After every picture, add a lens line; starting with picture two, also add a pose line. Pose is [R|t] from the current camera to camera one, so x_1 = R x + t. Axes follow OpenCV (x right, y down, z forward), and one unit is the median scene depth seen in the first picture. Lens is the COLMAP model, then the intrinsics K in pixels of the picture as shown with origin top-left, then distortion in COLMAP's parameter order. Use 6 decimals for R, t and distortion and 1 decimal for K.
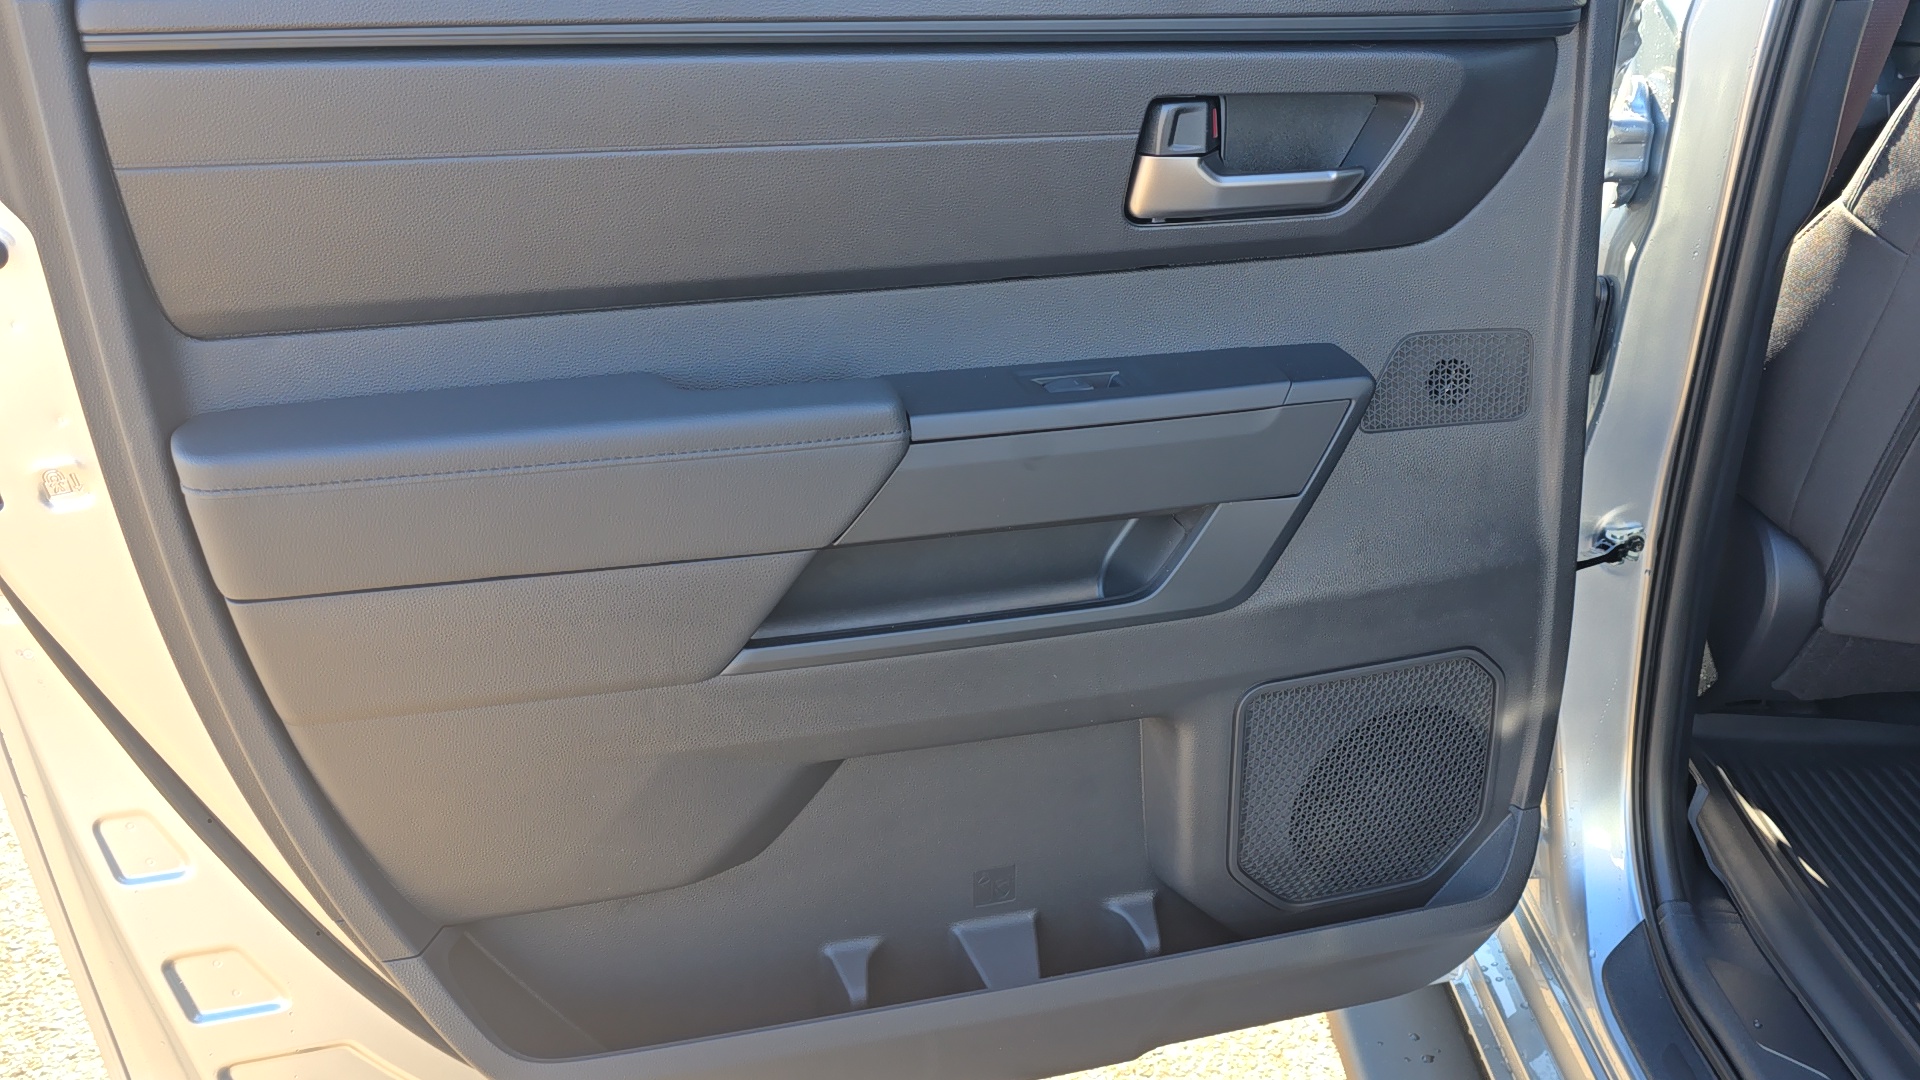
lens RADIAL K [[1566.0, 0, 960.0], [0, 1566.0, 540.0], [0, 0, 1]] dist [0.002094, 0.002301]
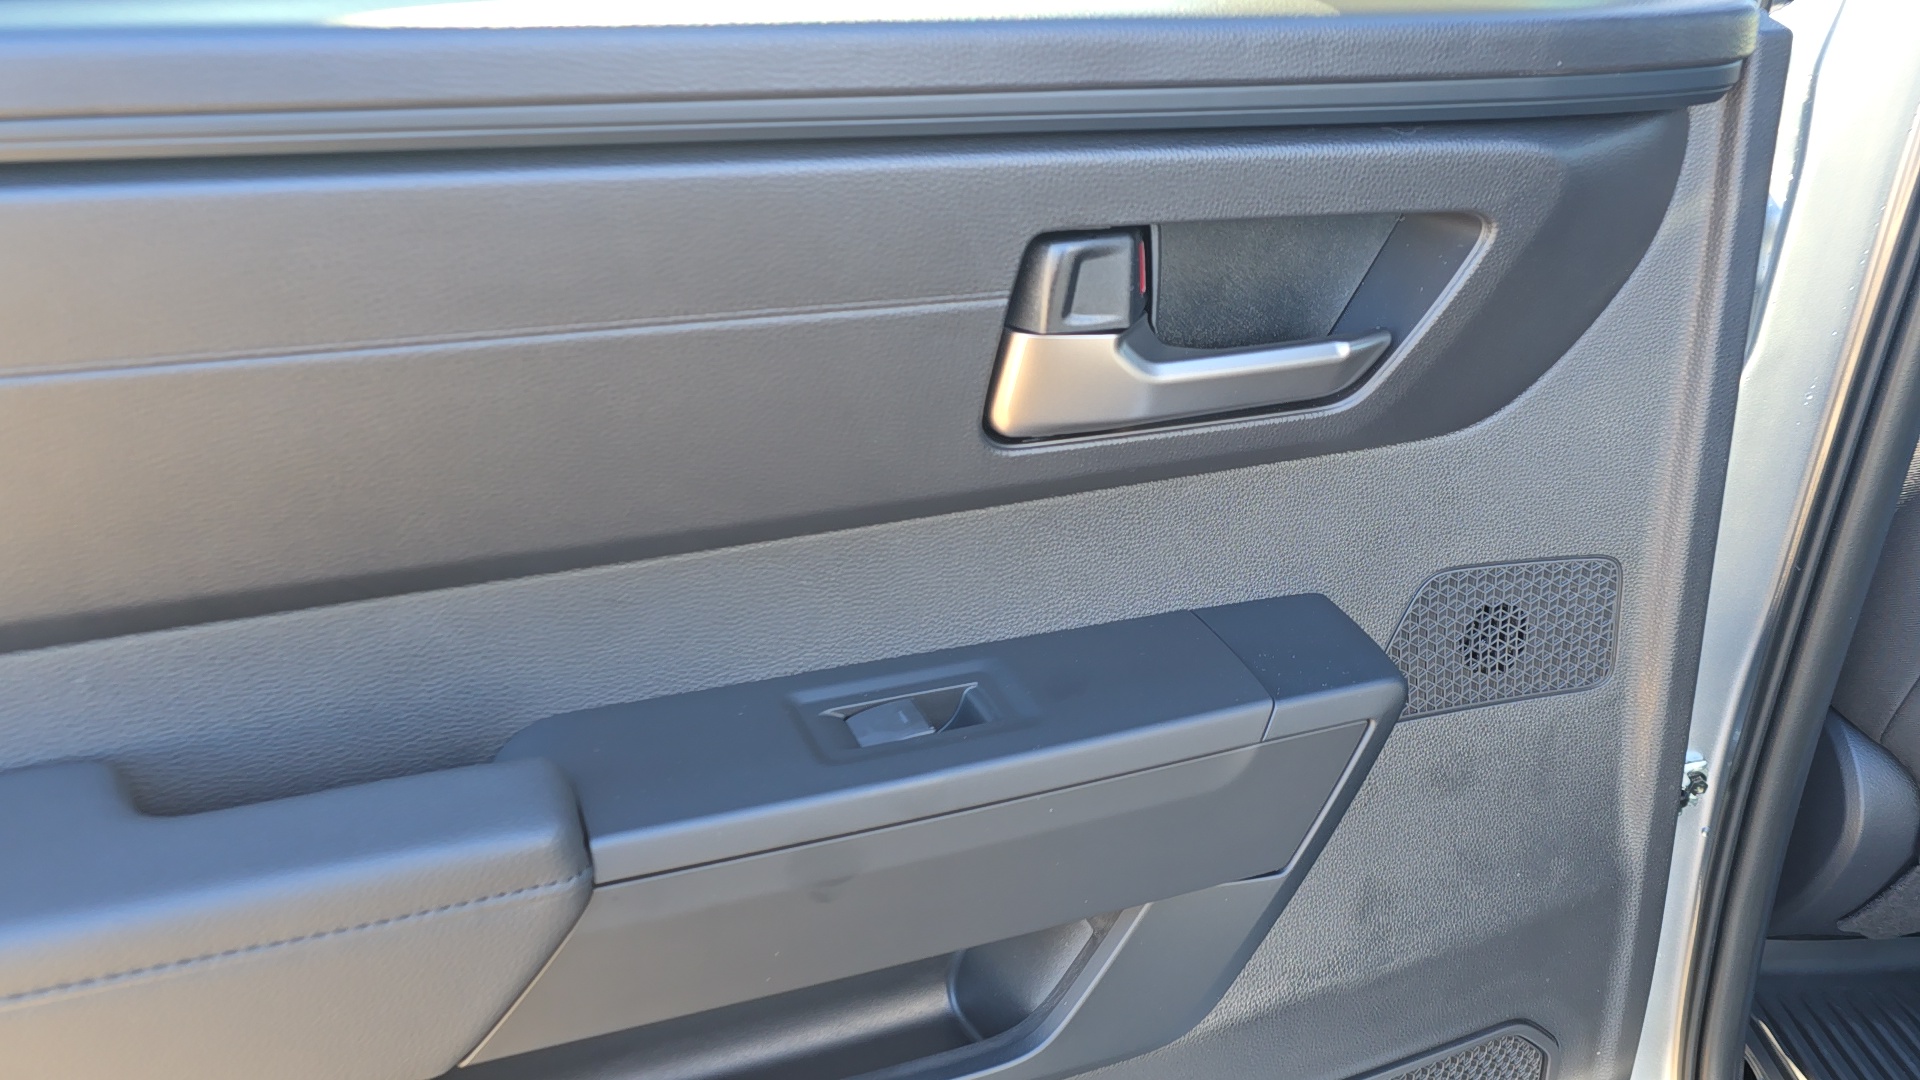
lens RADIAL K [[1566.0, 0, 960.0], [0, 1566.0, 540.0], [0, 0, 1]] dist [0.002094, 0.002301]
pose [[0.994343, -0.026471, 0.102867, 0.037387], [0.023659, 0.999315, 0.028458, -0.178896], [-0.103550, -0.025863, 0.994288, 0.433065]]
